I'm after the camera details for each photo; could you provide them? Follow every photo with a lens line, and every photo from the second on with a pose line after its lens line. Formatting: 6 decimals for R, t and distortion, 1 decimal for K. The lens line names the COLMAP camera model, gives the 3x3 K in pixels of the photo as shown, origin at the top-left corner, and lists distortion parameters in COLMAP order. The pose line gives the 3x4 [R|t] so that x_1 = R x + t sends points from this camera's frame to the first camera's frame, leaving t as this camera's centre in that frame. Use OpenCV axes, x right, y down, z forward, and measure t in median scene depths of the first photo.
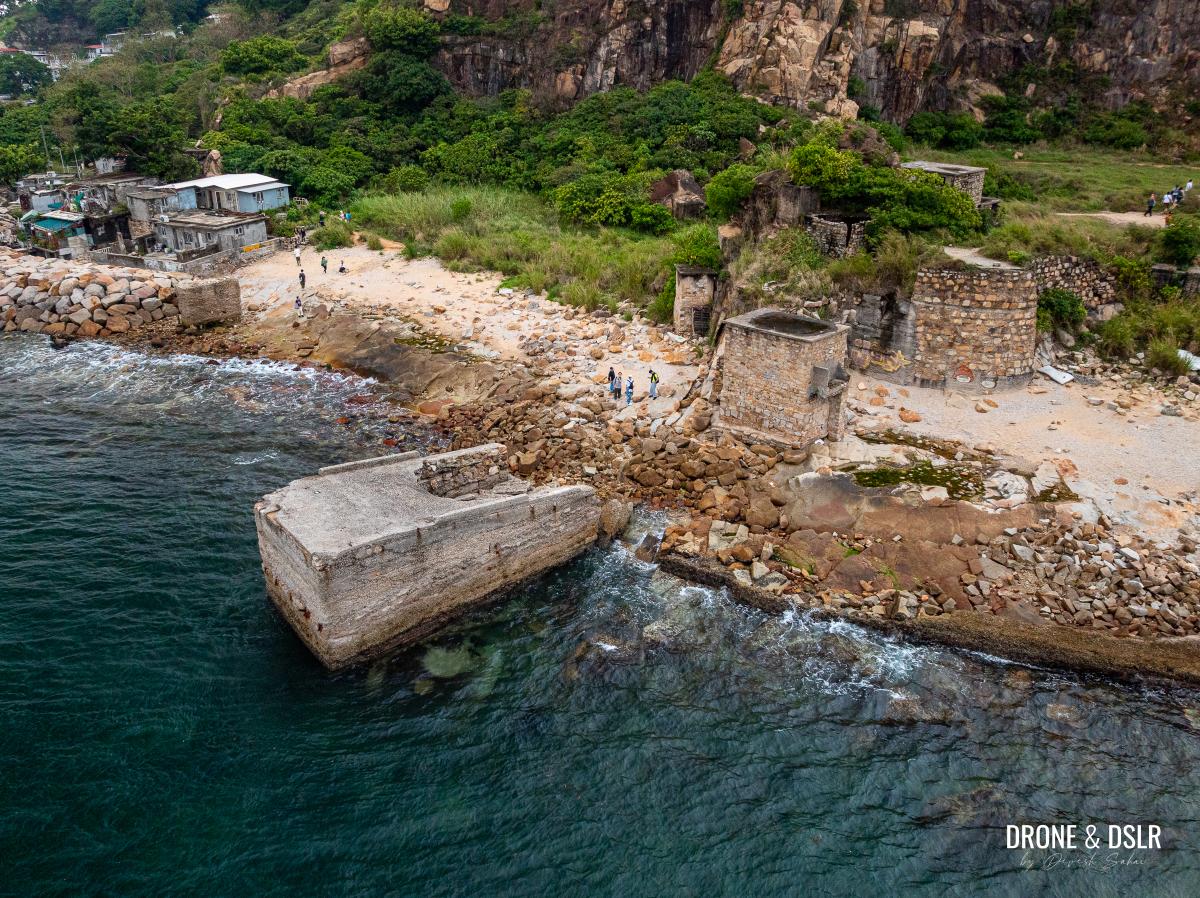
lens RADIAL K [[949.0, 0, 581.0], [0, 949.0, 462.4], [0, 0, 1]] dist [-0.062141, 0.035241]
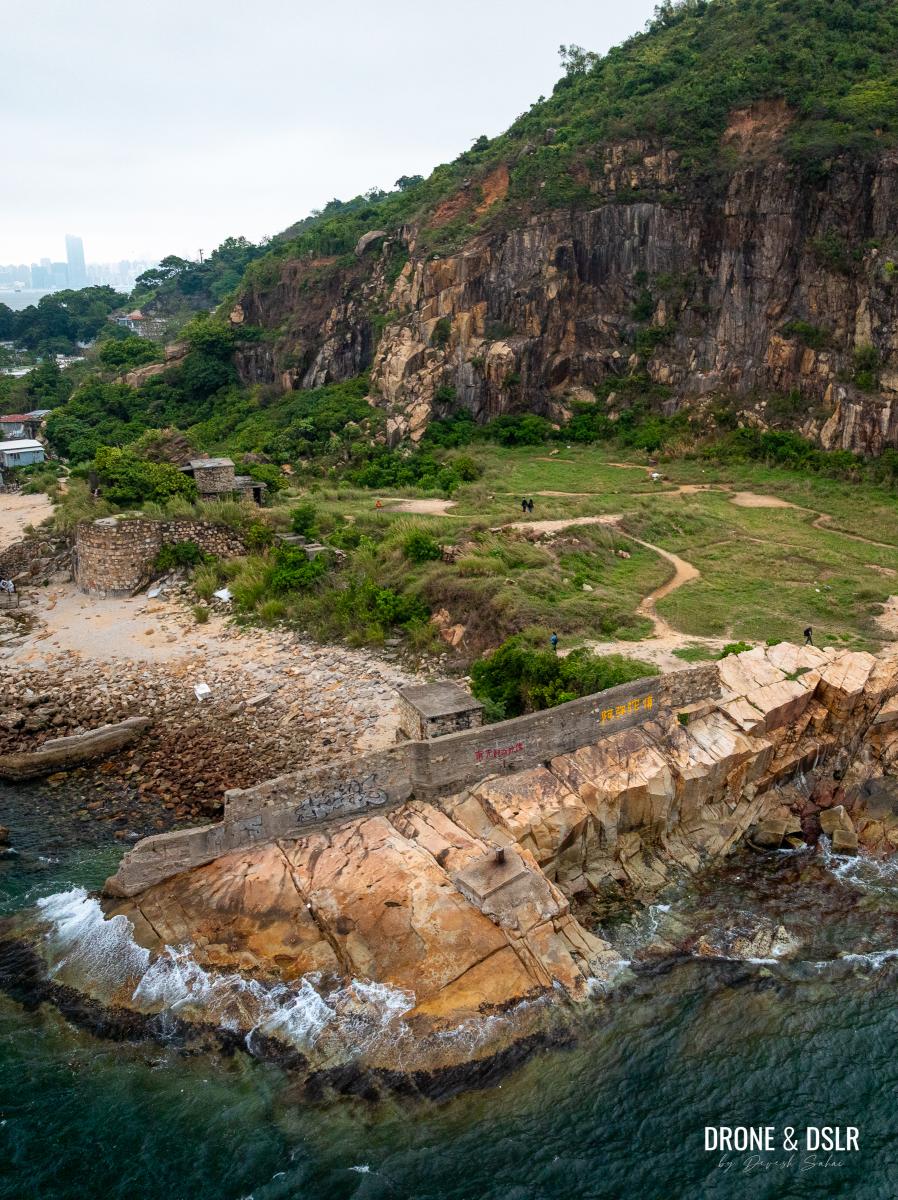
lens RADIAL K [[1112.1, 0, 561.5], [0, 1112.1, 596.8], [0, 0, 1]] dist [-0.004098, -0.129587]
pose [[0.946221, 0.090628, -0.310569, 0.898682], [-0.135089, 0.982950, -0.124744, 0.027879], [0.293969, 0.159990, 0.942330, -0.296733]]
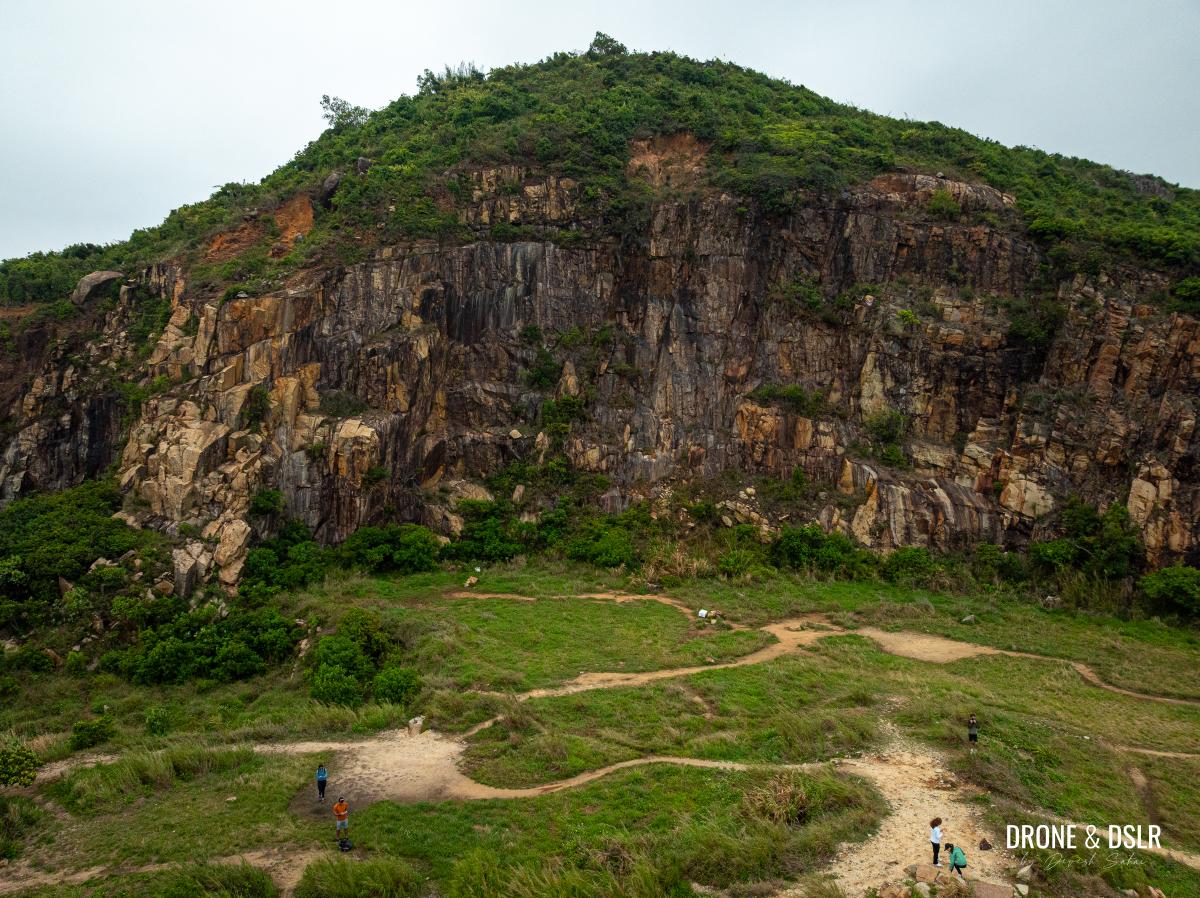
lens RADIAL K [[840.8, 0, 600.0], [0, 840.8, 449.0], [0, 0, 1]] dist [-0.040666, 0.002481]
pose [[0.988126, -0.008083, 0.153436, 0.449898], [0.060990, 0.937205, -0.343404, -0.178690], [-0.141025, 0.348684, 0.926570, 0.287886]]
